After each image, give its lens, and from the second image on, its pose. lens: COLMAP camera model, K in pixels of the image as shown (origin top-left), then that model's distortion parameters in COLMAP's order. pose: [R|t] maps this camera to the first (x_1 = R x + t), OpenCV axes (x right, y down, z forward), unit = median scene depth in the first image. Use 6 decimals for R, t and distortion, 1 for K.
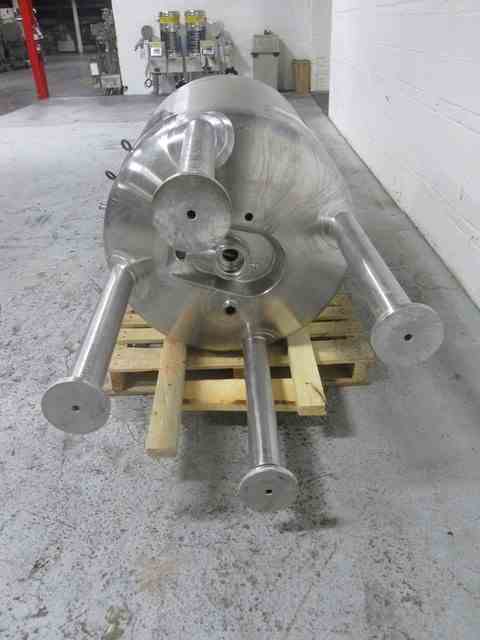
lens RADIAL K [[539.0, 0, 240.0], [0, 539.0, 320.0], [0, 0, 1]] dist [-0.011813, -0.008185]
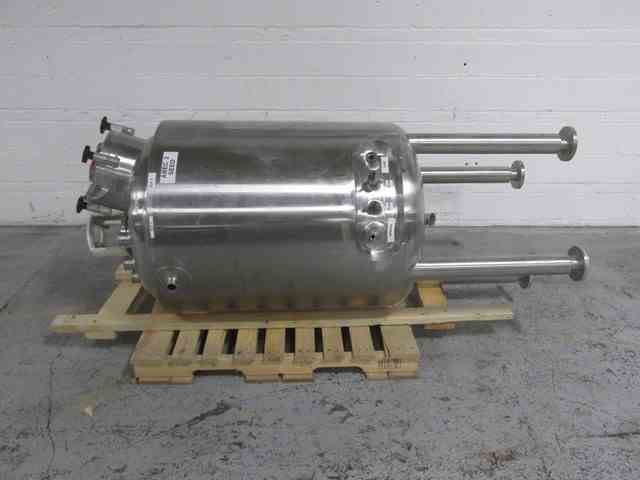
lens RADIAL K [[539.0, 0, 320.0], [0, 539.0, 240.0], [0, 0, 1]] dist [-0.011813, -0.008185]
pose [[-0.022076, -0.404604, 0.914225, -1.458769], [0.489618, 0.792905, 0.362735, -0.761861], [-0.871658, 0.455629, 0.180597, 1.045235]]
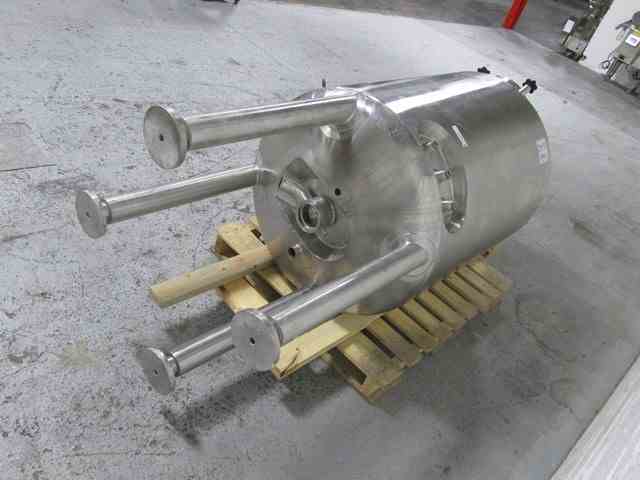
lens RADIAL K [[539.0, 0, 320.0], [0, 539.0, 240.0], [0, 0, 1]] dist [-0.011813, -0.008185]
pose [[0.663356, 0.612135, -0.430406, 0.524298], [-0.613428, 0.774247, 0.155719, -0.264059], [0.428562, 0.160726, 0.889102, 0.040090]]
